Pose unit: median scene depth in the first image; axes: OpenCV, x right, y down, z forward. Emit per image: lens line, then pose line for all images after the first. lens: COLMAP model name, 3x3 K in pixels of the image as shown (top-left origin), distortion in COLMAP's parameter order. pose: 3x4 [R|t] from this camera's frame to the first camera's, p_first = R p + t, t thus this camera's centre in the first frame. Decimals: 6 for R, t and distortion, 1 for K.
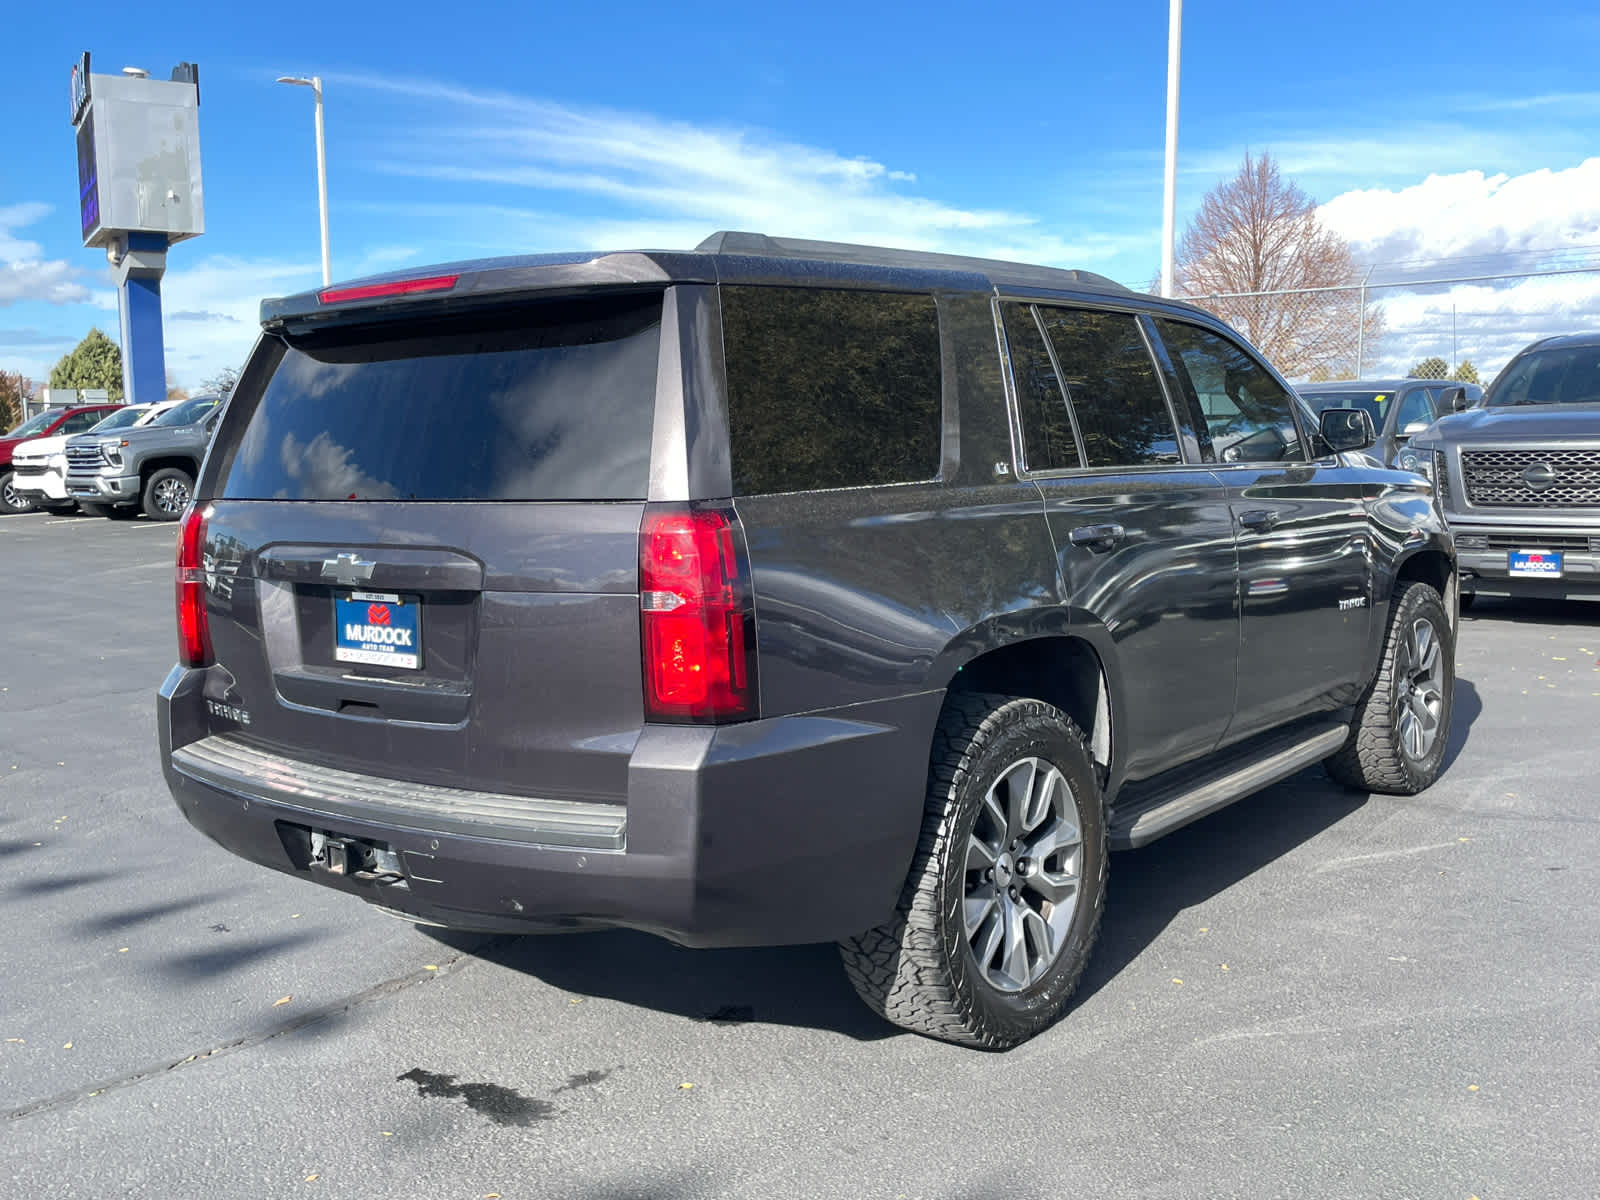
lens RADIAL K [[1545.1, 0, 833.2], [0, 1545.1, 609.9], [0, 0, 1]] dist [0.106196, -0.147434]
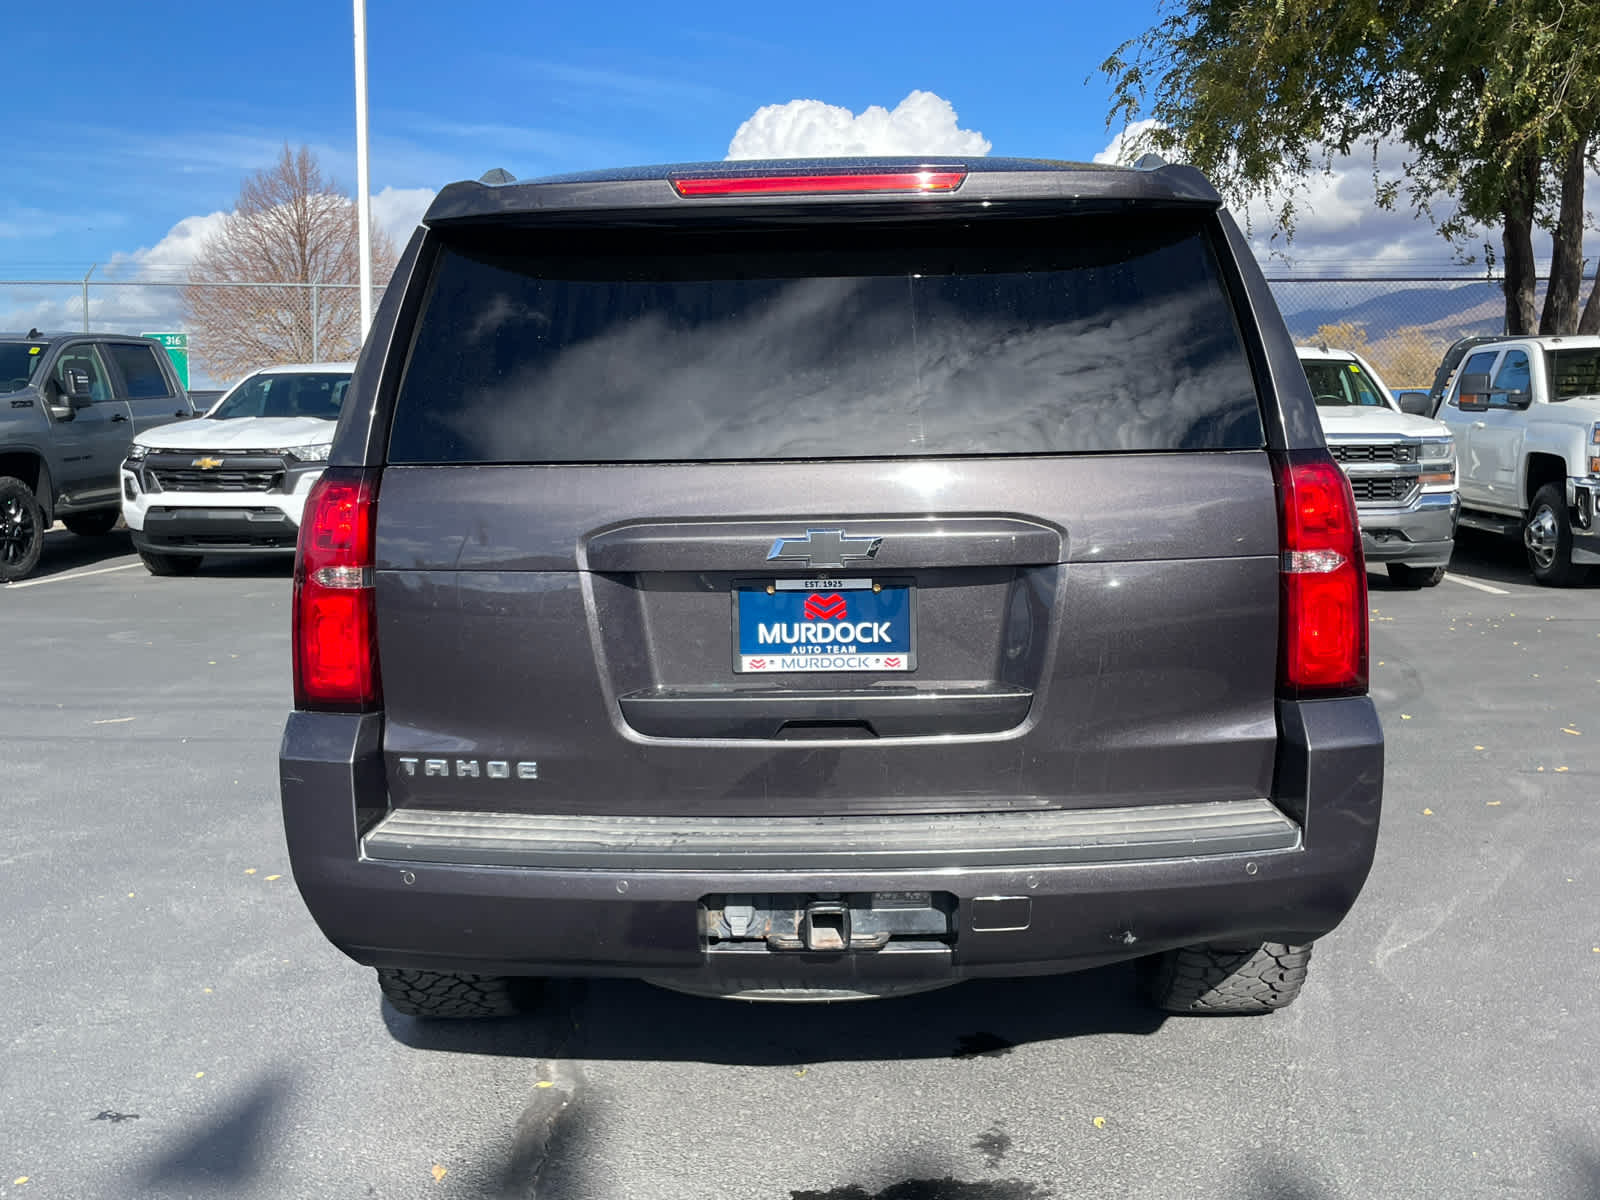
lens RADIAL K [[1545.1, 0, 833.2], [0, 1545.1, 609.9], [0, 0, 1]] dist [0.106196, -0.147434]
pose [[0.802224, -0.060243, 0.593975, -0.657622], [0.061672, 0.997936, 0.017919, -0.007774], [-0.593829, 0.022256, 0.804284, 0.339654]]
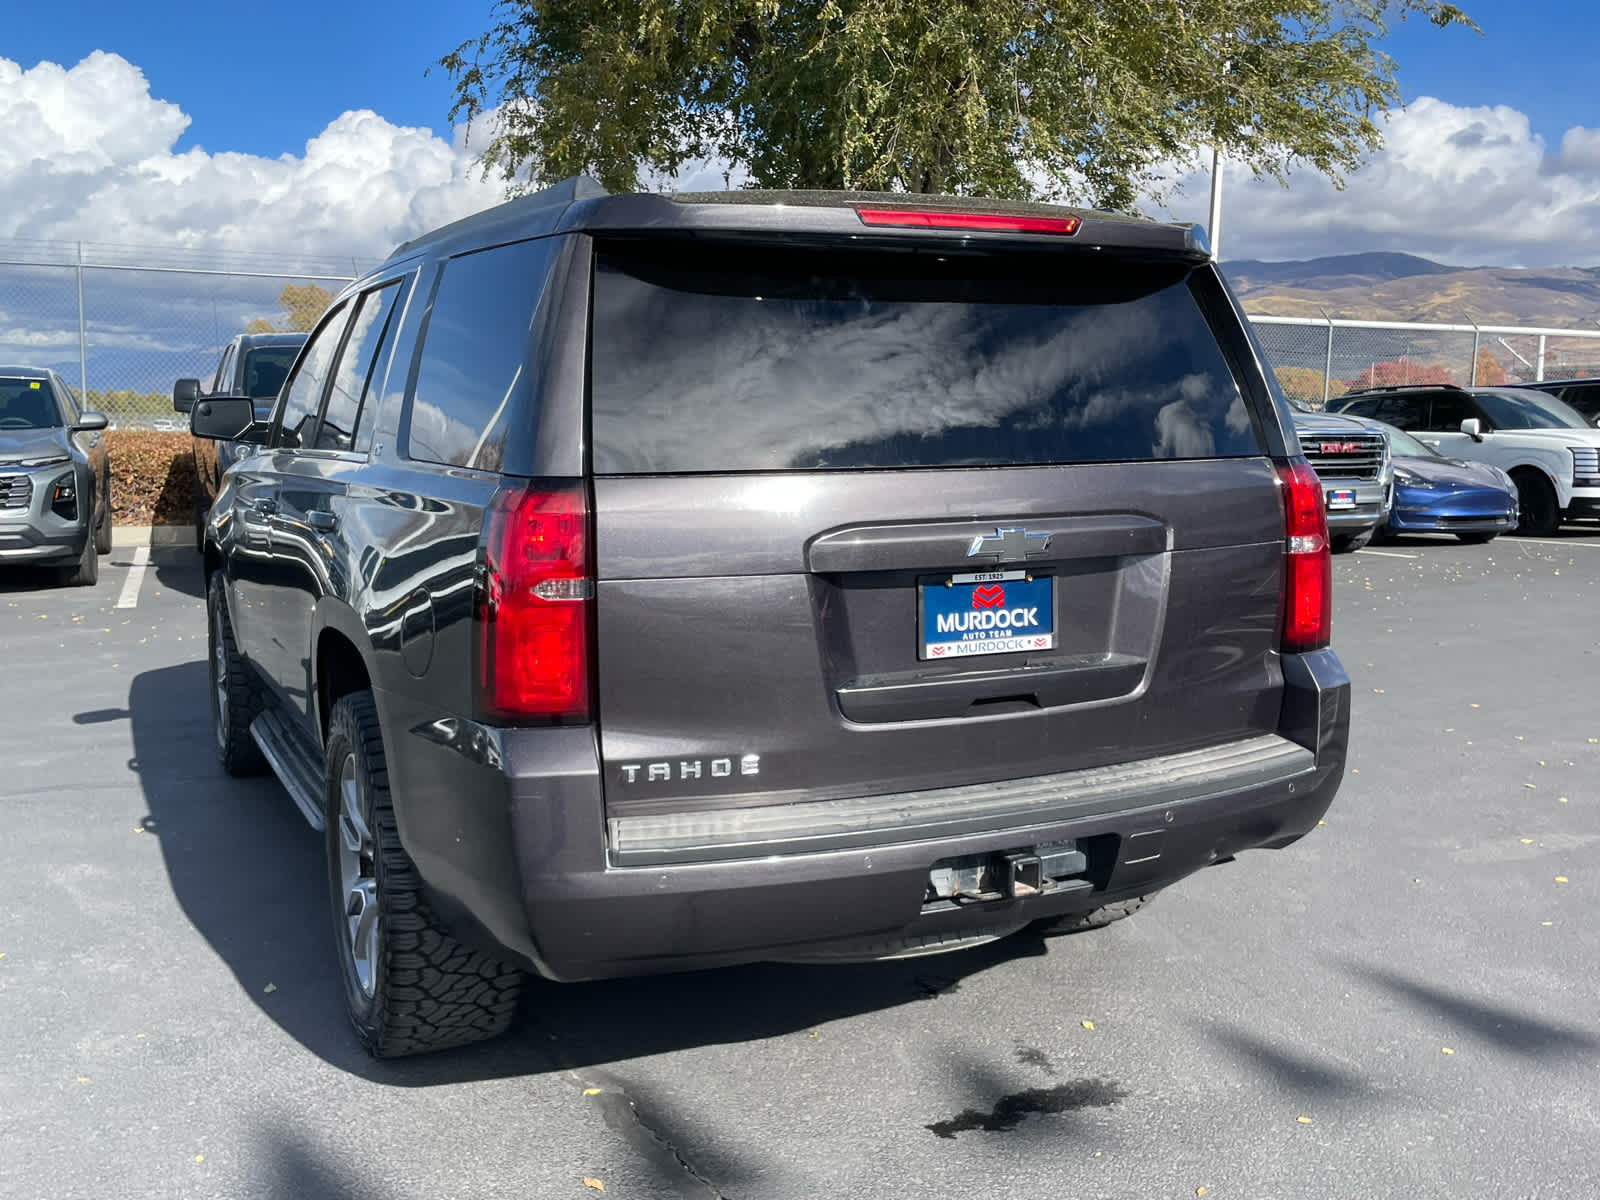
lens RADIAL K [[1545.1, 0, 833.2], [0, 1545.1, 609.9], [0, 0, 1]] dist [0.106196, -0.147434]
pose [[0.433772, -0.092543, 0.896258, -0.979129], [0.094867, 0.993873, 0.056709, -0.041529], [-0.896015, 0.060427, 0.439894, 0.617980]]
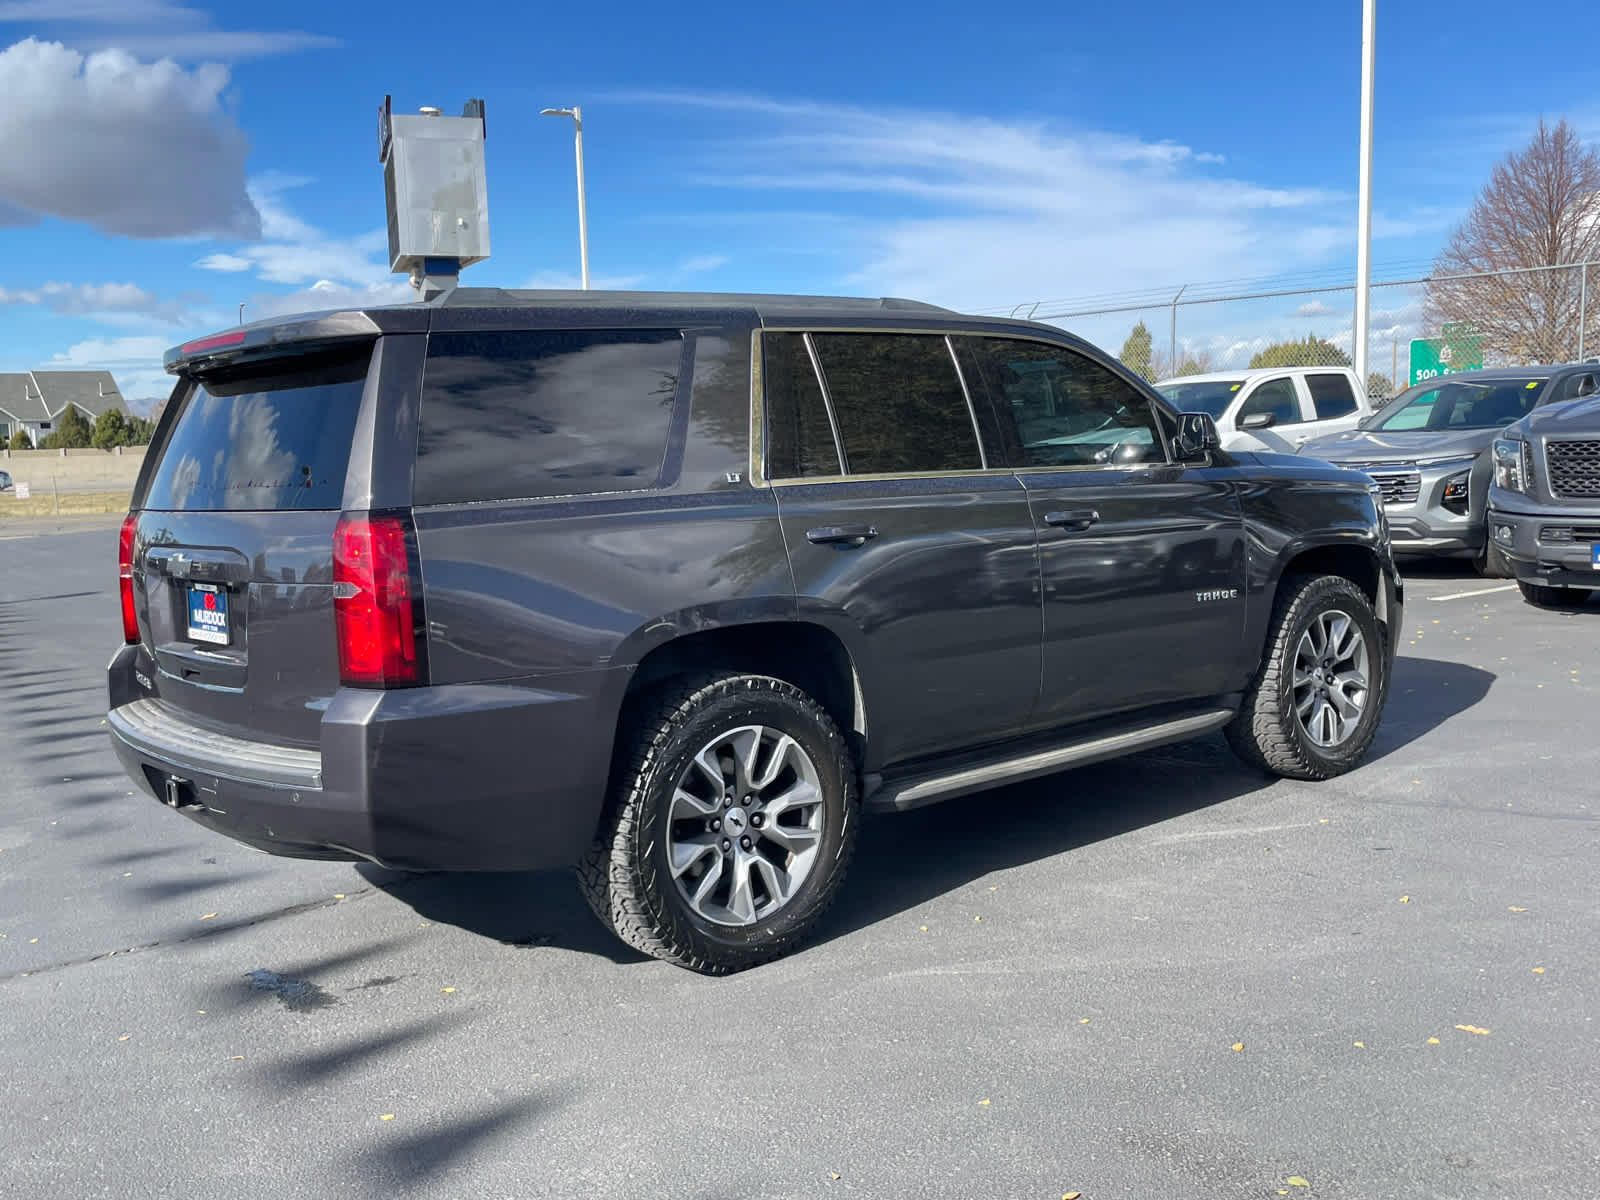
lens RADIAL K [[1545.1, 0, 833.2], [0, 1545.1, 609.9], [0, 0, 1]] dist [0.106196, -0.147434]
pose [[0.981238, 0.002913, -0.192778, 0.392331], [-0.002307, 0.999992, 0.003370, 0.003872], [0.192786, -0.002862, 0.981237, -0.122814]]
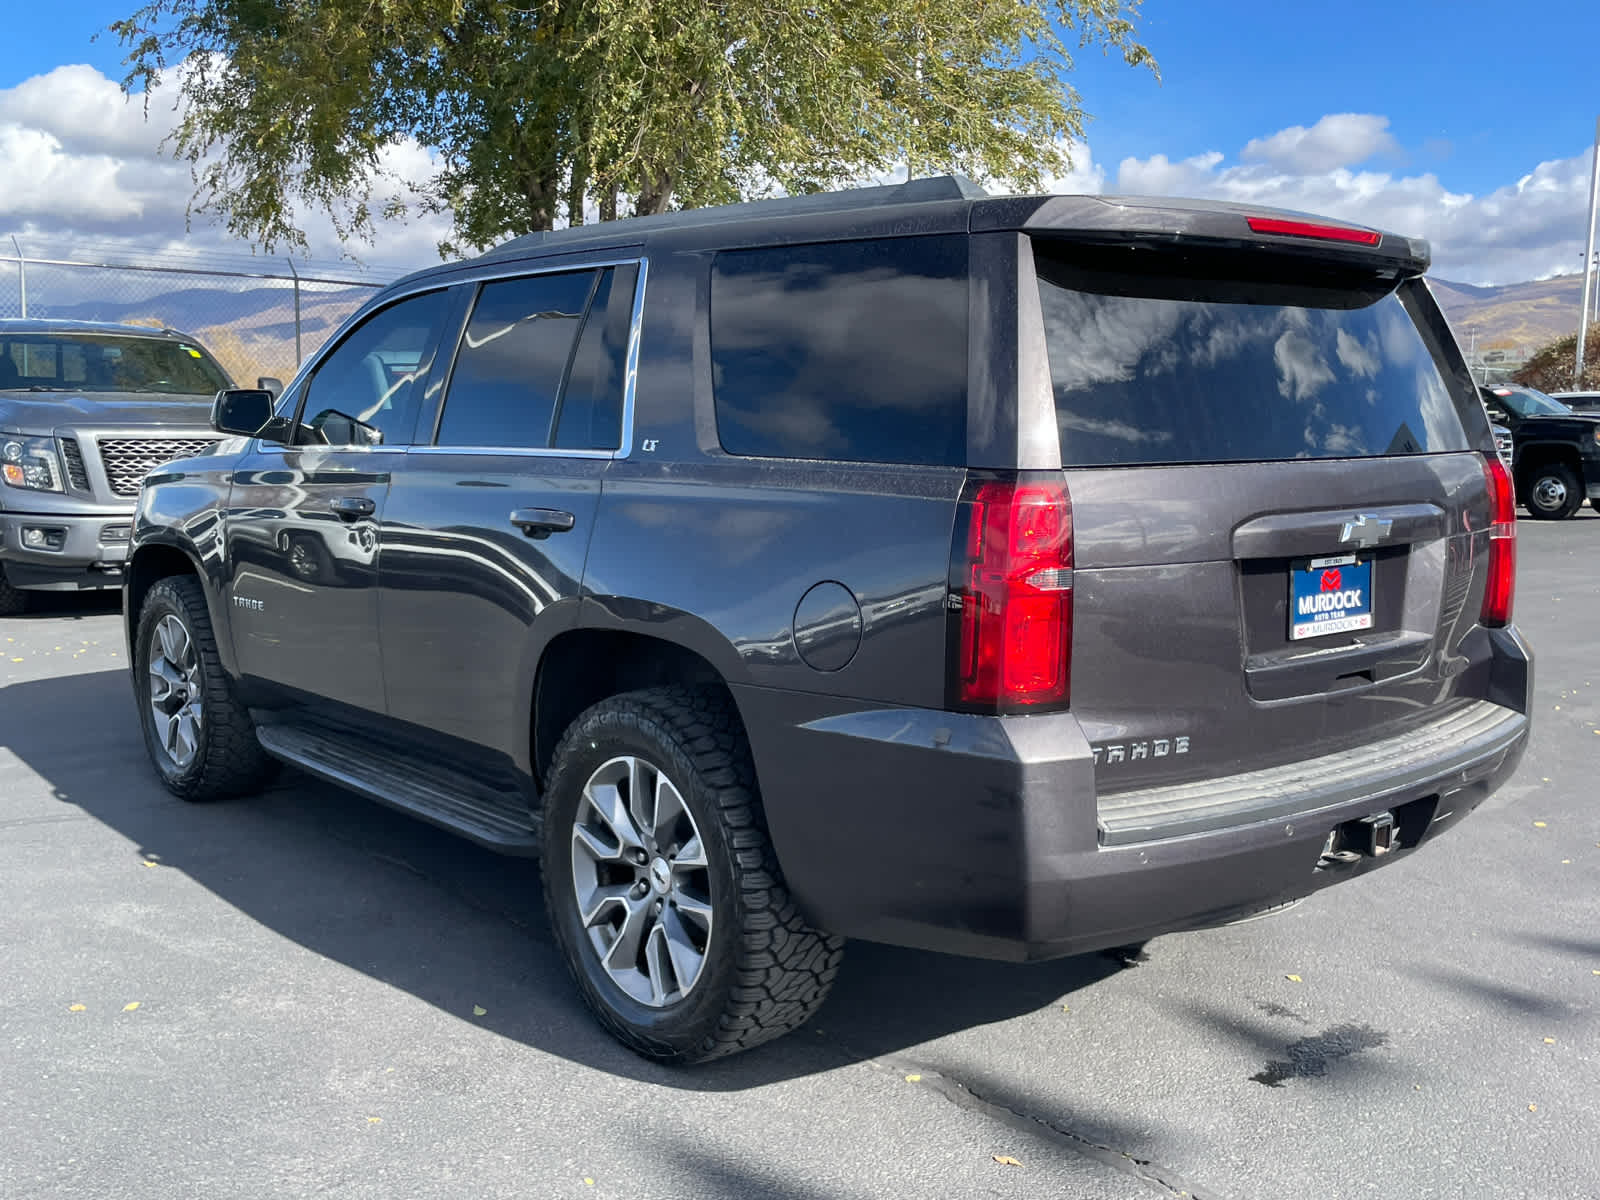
lens RADIAL K [[1538.6, 0, 842.1], [0, 1538.6, 614.8], [0, 0, 1]] dist [0.119005, -0.199173]
pose [[0.192012, -0.101598, 0.976119, -1.118548], [0.101397, 0.991358, 0.083239, -0.074365], [-0.976140, 0.082993, 0.200654, 0.975319]]
